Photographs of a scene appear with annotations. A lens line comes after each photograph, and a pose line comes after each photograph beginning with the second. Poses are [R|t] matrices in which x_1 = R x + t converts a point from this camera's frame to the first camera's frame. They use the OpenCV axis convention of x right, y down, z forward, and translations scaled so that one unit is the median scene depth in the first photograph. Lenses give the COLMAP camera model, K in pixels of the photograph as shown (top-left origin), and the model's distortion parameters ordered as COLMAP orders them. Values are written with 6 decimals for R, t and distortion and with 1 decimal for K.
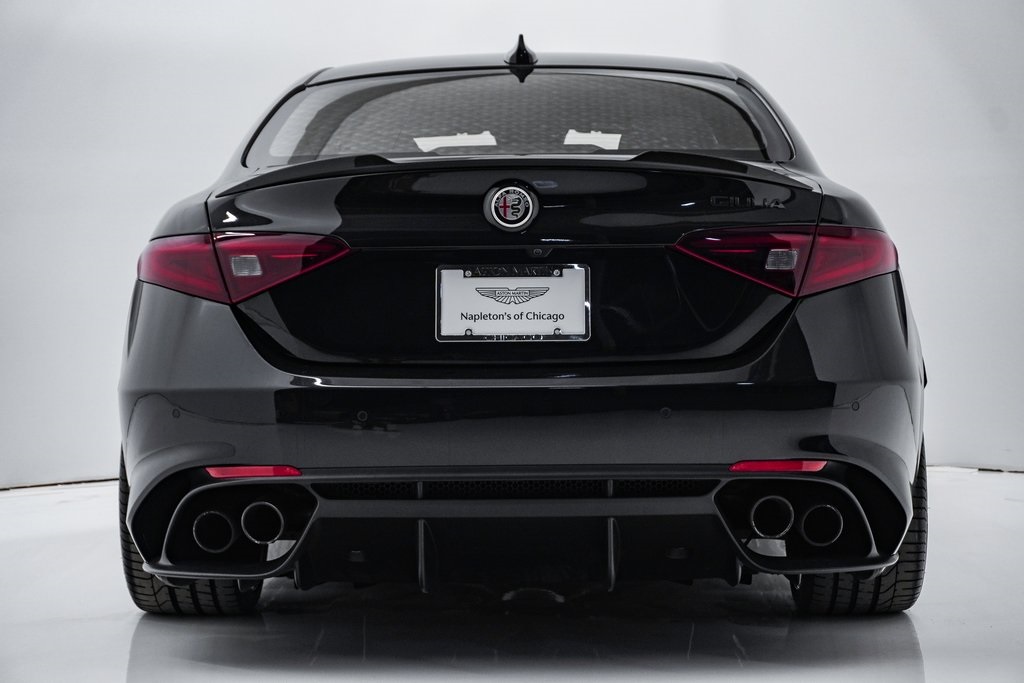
lens RADIAL K [[2290.1, 0, 509.5], [0, 2290.1, 339.7], [0, 0, 1]] dist [0.128023, 0.000000]
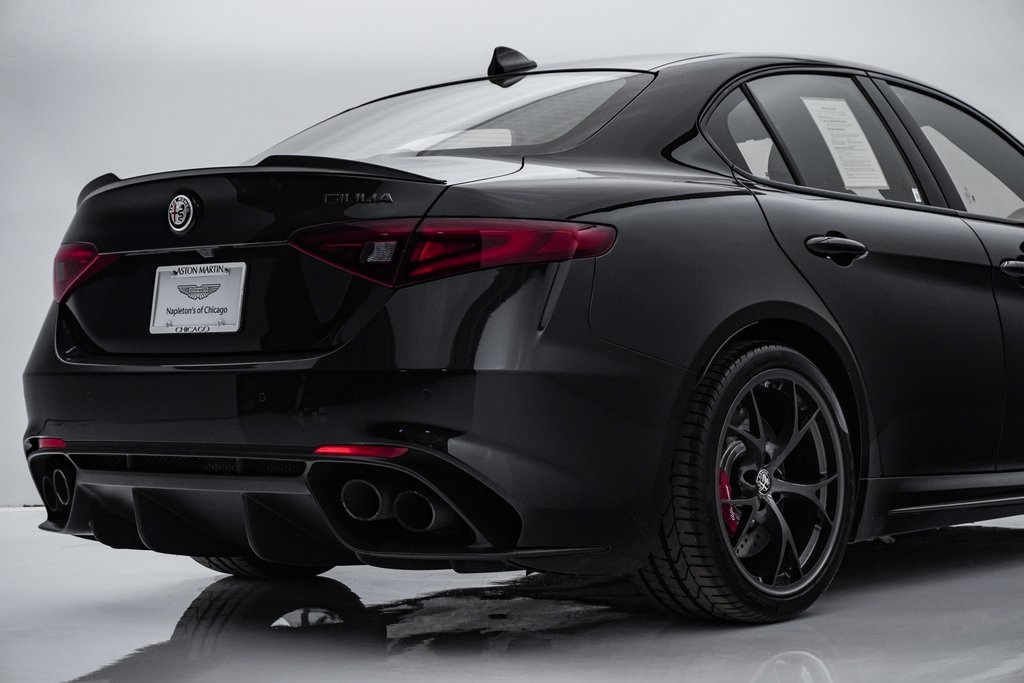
lens RADIAL K [[2209.1, 0, 512.1], [0, 2209.1, 344.7], [0, 0, 1]] dist [-0.135630, 0.000000]
pose [[0.743480, -0.002869, -0.668752, 0.834769], [0.000710, 0.999994, -0.003501, 0.010403], [0.668758, 0.002128, 0.743477, 0.304458]]
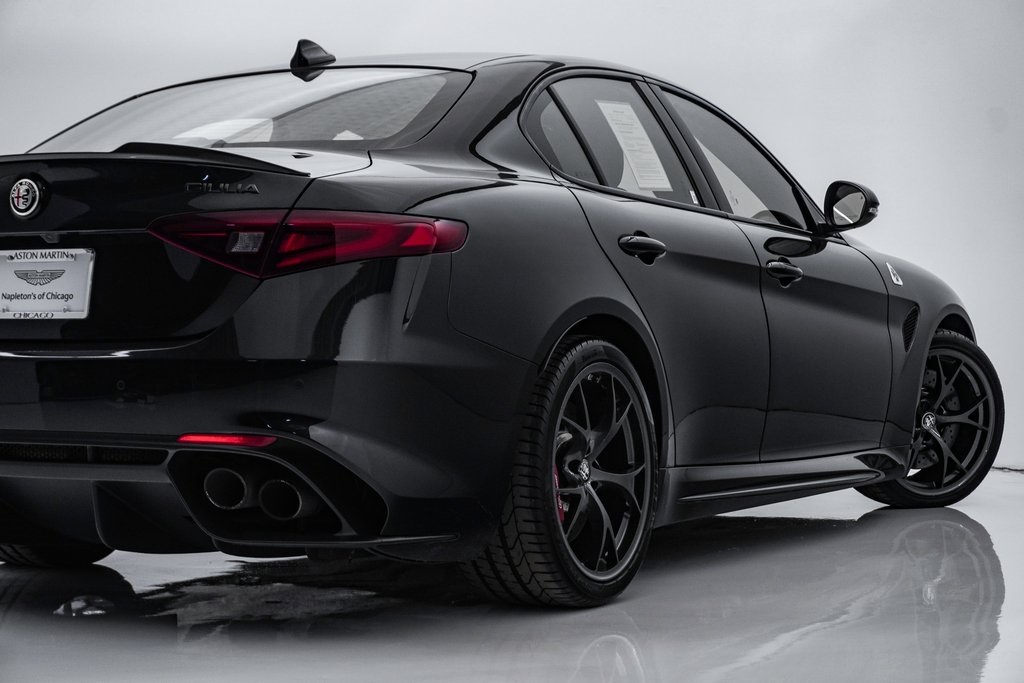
lens RADIAL K [[2209.1, 0, 513.8], [0, 2209.1, 343.6], [0, 0, 1]] dist [-0.135630, 0.000000]
pose [[0.869065, 0.013491, -0.494514, 0.725217], [-0.014843, 0.999889, 0.001193, 0.007994], [0.494475, 0.006303, 0.869169, 0.194154]]
